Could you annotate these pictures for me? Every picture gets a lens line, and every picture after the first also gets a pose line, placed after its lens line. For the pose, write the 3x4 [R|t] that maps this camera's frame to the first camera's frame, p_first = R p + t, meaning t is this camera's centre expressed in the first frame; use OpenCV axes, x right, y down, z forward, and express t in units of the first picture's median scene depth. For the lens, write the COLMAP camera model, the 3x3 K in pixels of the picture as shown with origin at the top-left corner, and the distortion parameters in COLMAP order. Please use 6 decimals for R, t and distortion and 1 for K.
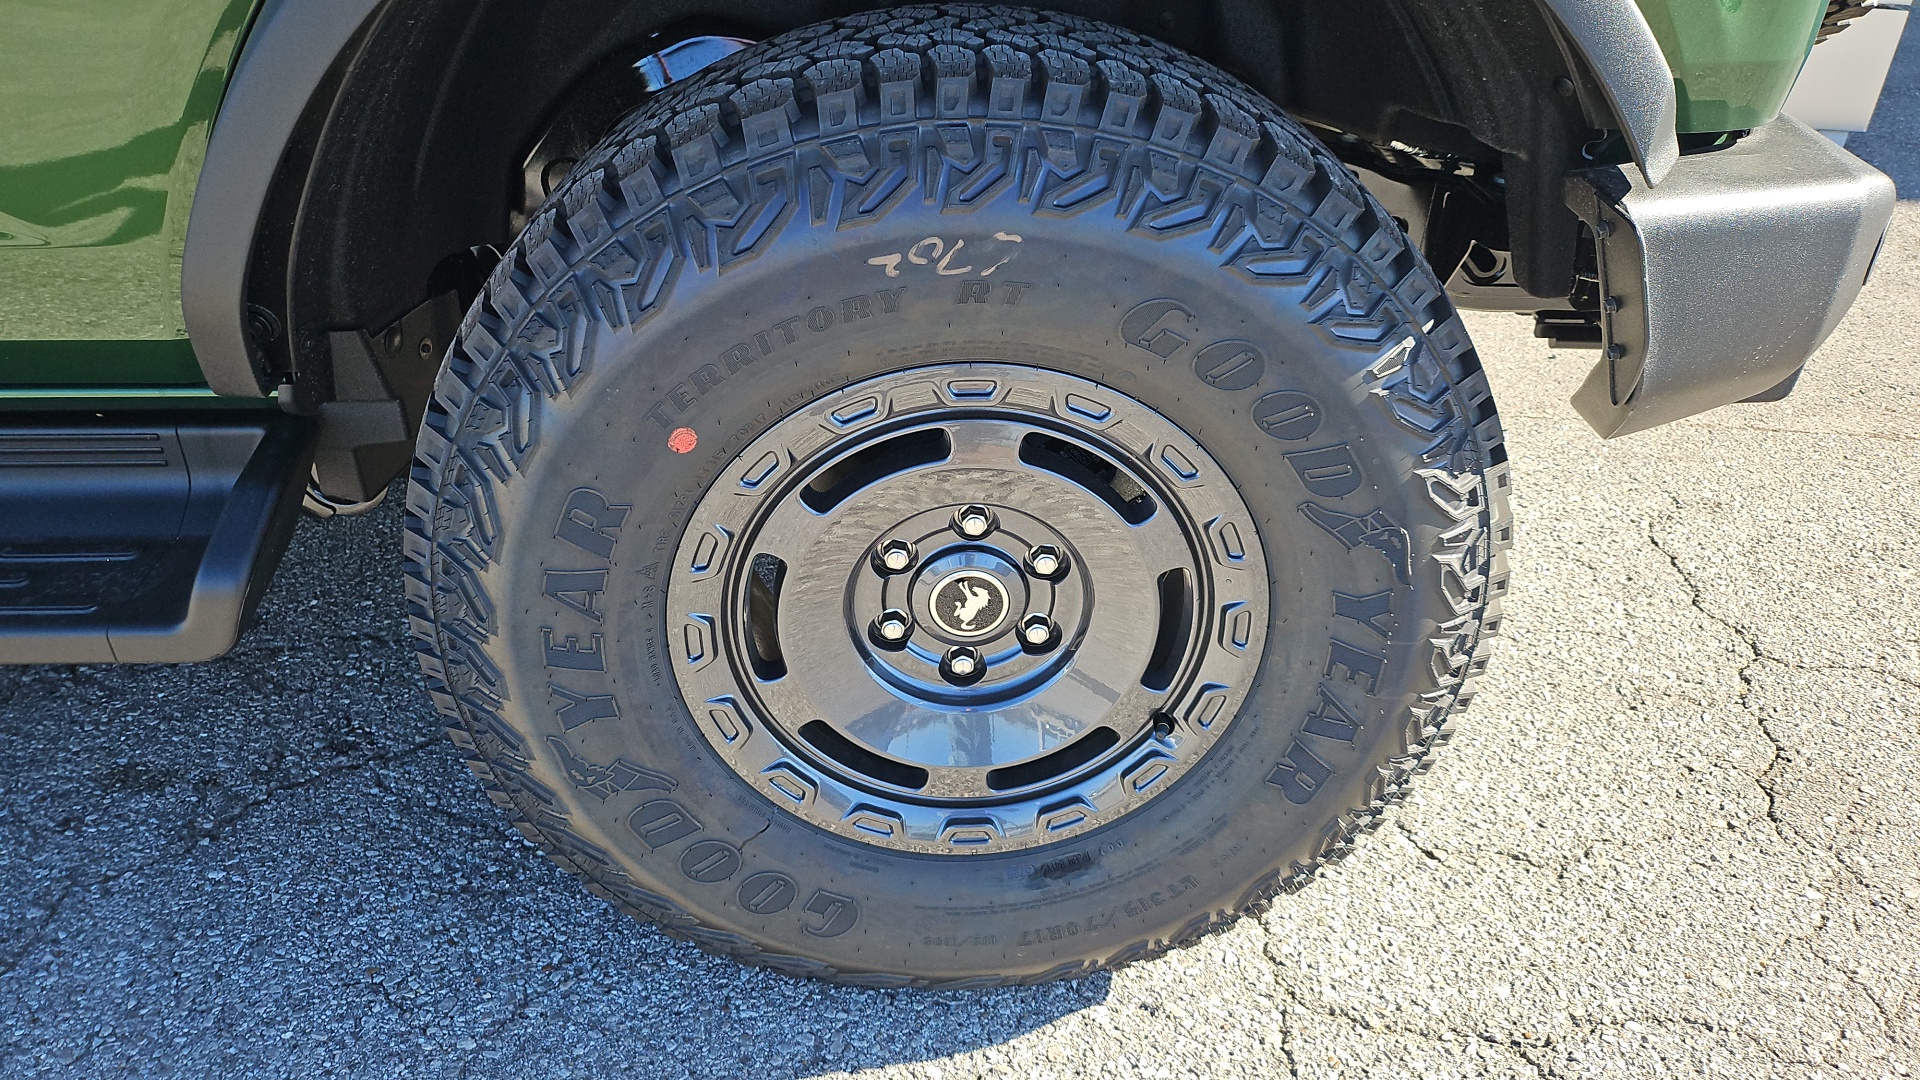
lens RADIAL K [[1389.5, 0, 963.6], [0, 1389.5, 560.3], [0, 0, 1]] dist [0.033386, 0.058624]
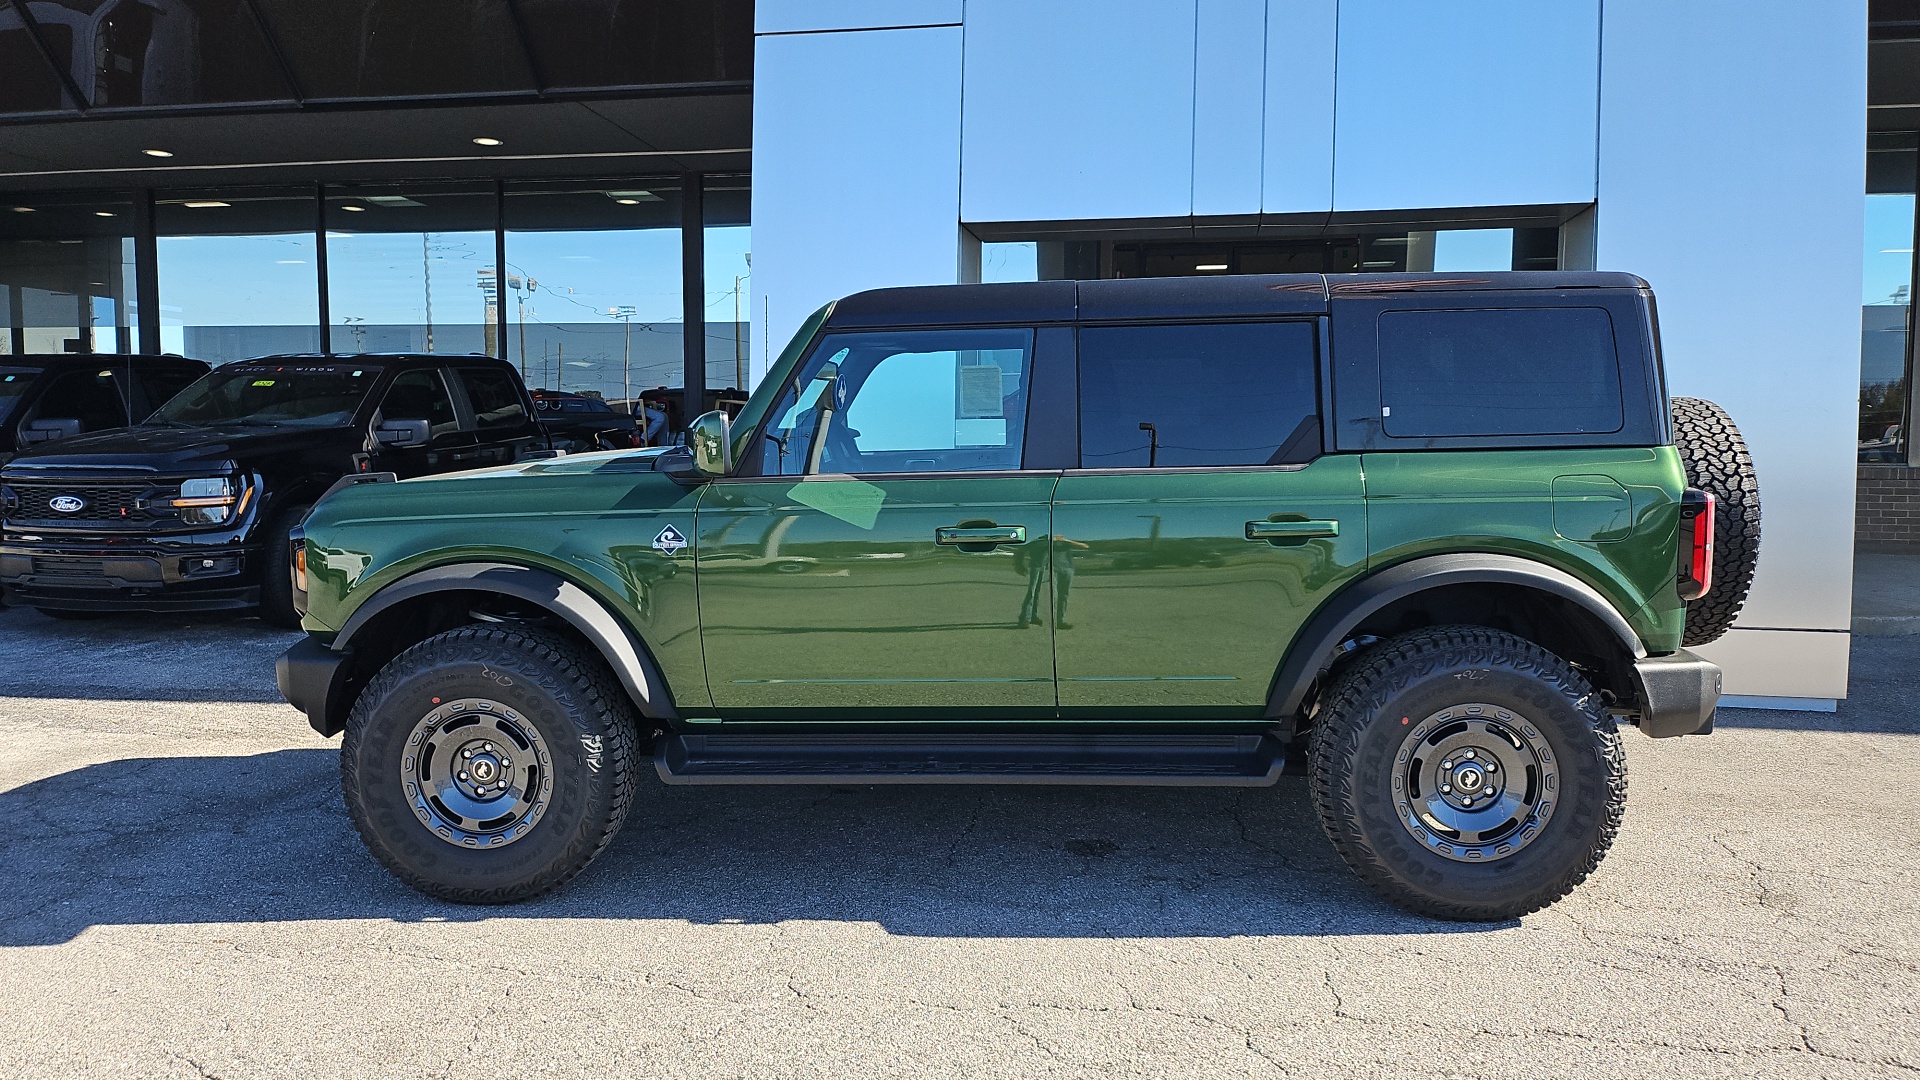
lens RADIAL K [[1389.5, 0, 963.6], [0, 1389.5, 560.3], [0, 0, 1]] dist [0.033386, 0.058624]
pose [[0.994378, -0.023743, -0.103195, -0.962629], [-0.023276, 0.901695, -0.431746, 1.177647], [0.103302, 0.431720, 0.896073, -2.761047]]
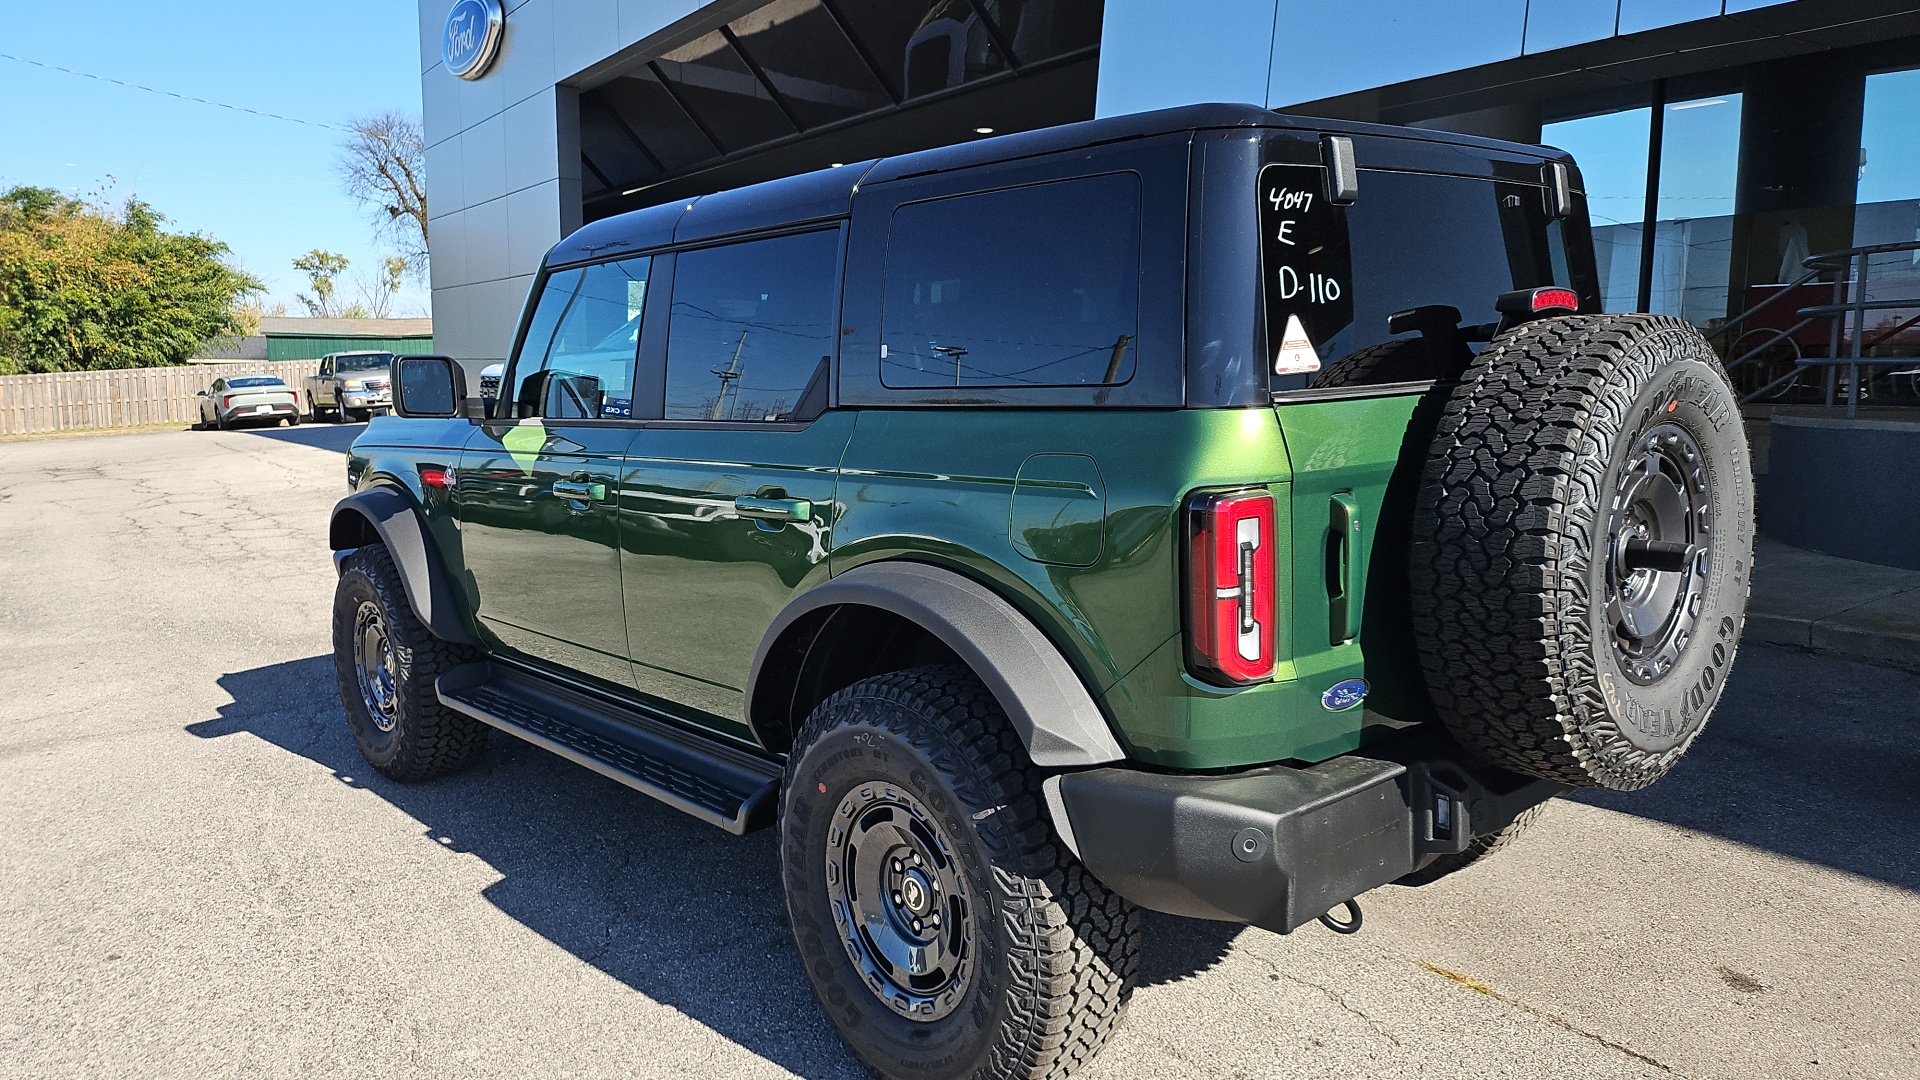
lens RADIAL K [[1389.5, 0, 963.6], [0, 1389.5, 560.3], [0, 0, 1]] dist [0.033386, 0.058624]
pose [[0.608829, 0.072216, -0.790008, 2.055704], [-0.390918, 0.893856, -0.219557, 0.011592], [0.690298, 0.442500, 0.572435, -0.624696]]
